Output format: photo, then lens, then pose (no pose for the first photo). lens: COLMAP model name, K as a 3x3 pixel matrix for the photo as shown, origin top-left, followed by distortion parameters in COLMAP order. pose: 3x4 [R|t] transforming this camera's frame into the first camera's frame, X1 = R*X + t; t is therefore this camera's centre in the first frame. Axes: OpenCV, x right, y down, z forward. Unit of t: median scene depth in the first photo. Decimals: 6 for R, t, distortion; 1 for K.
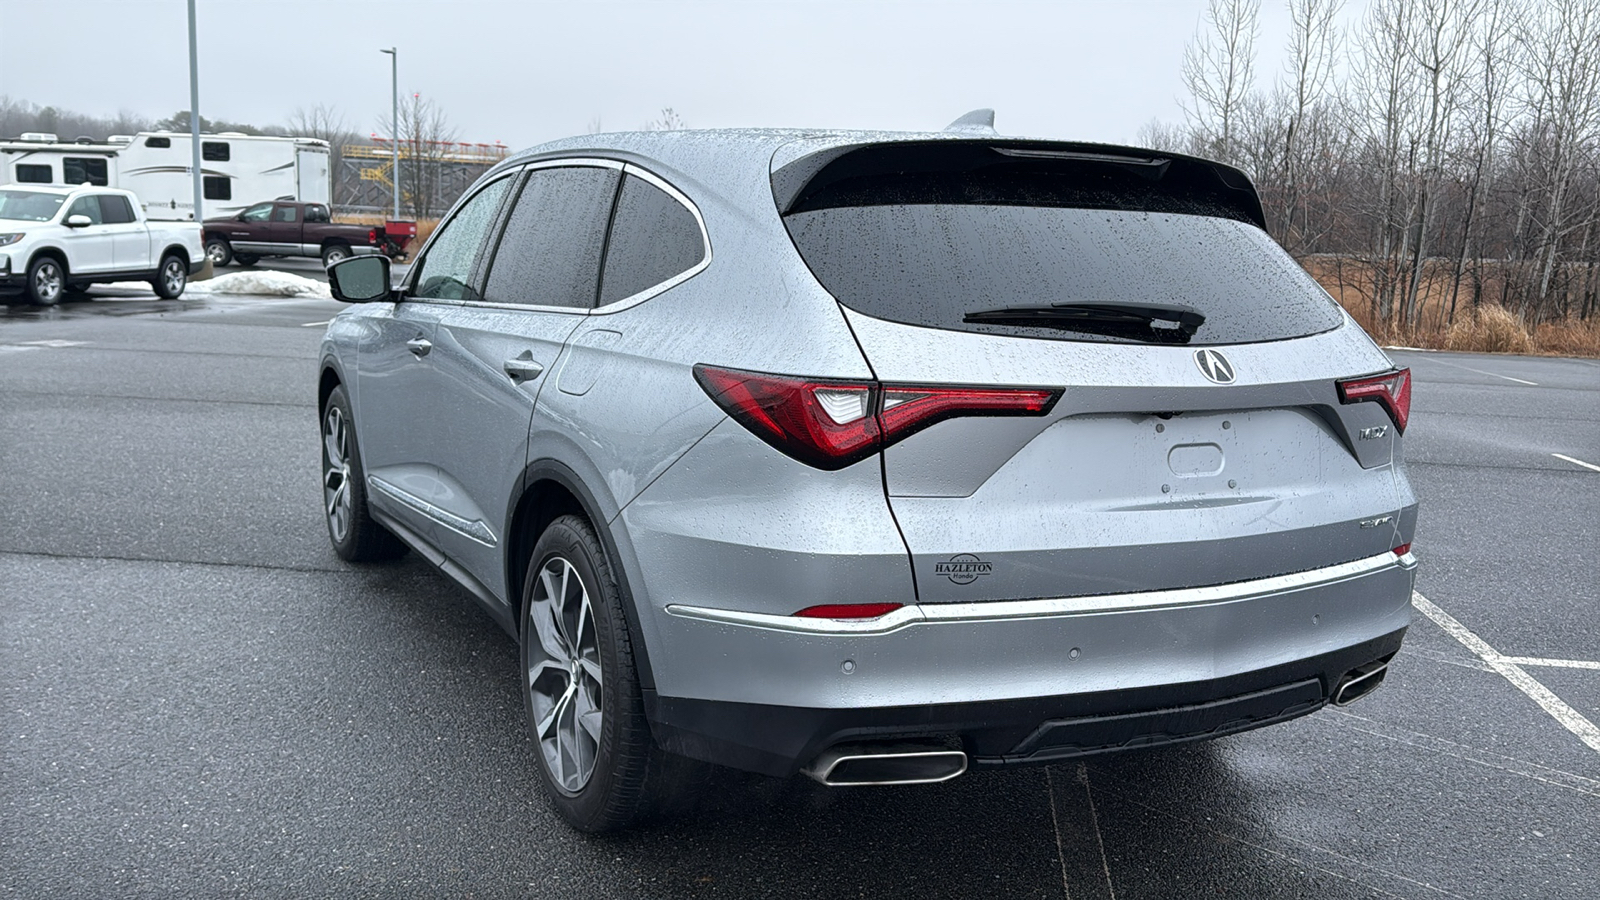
lens RADIAL K [[1371.5, 0, 836.4], [0, 1371.5, 482.0], [0, 0, 1]] dist [0.153580, -0.243869]
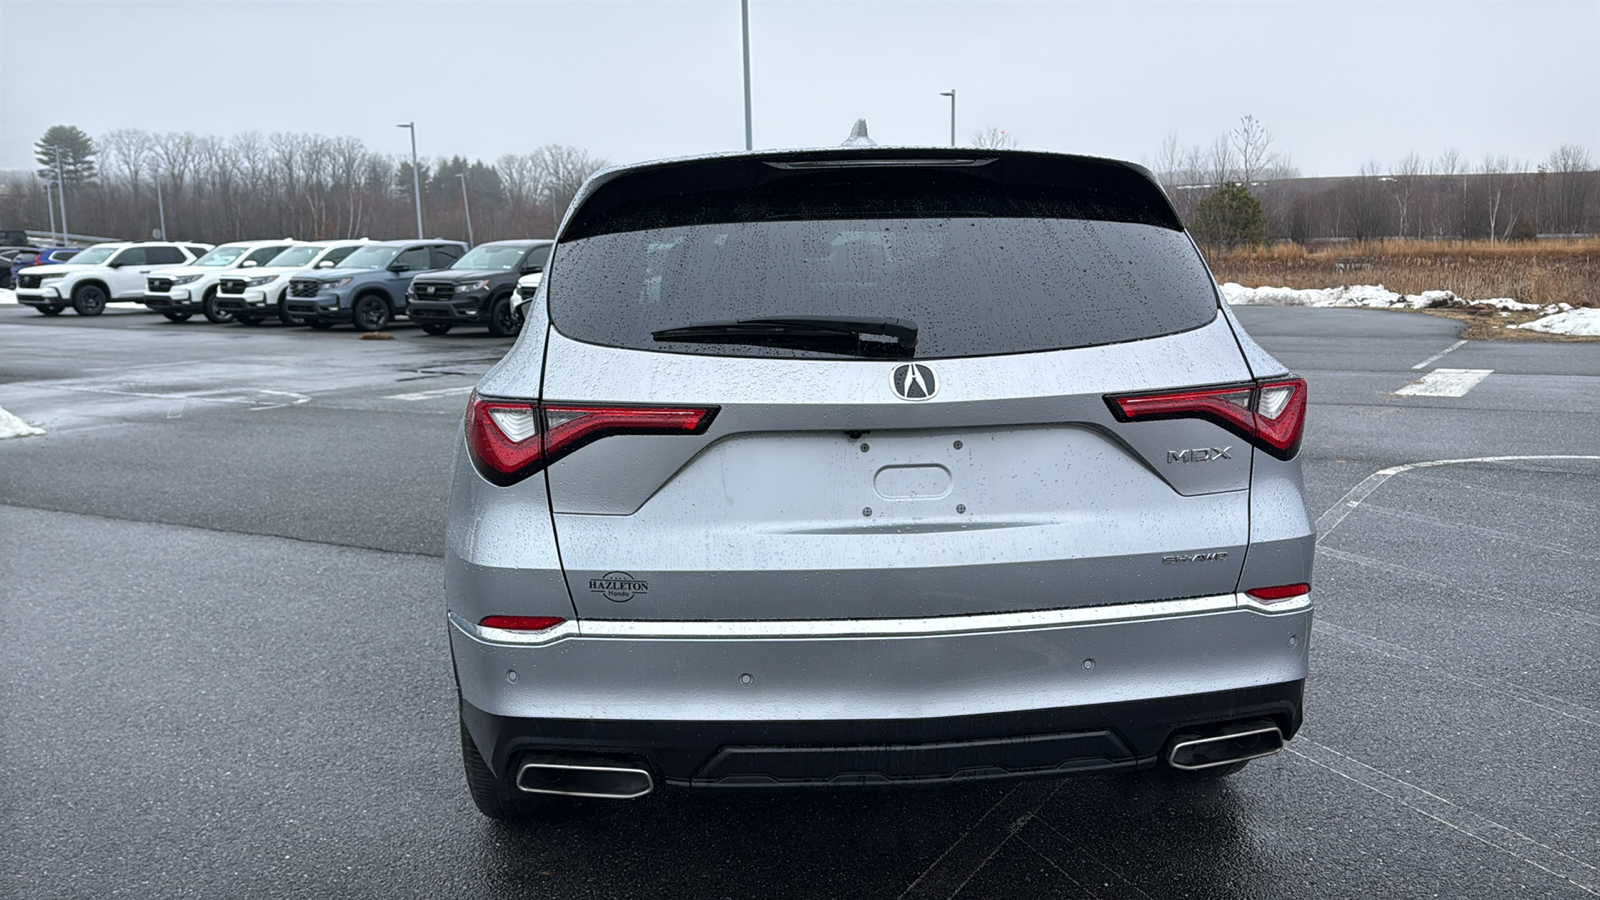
lens RADIAL K [[1371.5, 0, 836.4], [0, 1371.5, 482.0], [0, 0, 1]] dist [0.153580, -0.243869]
pose [[0.910421, 0.013765, -0.413453, 0.629322], [-0.019565, 0.999761, -0.009796, -0.006153], [0.413219, 0.017007, 0.910473, 0.142775]]
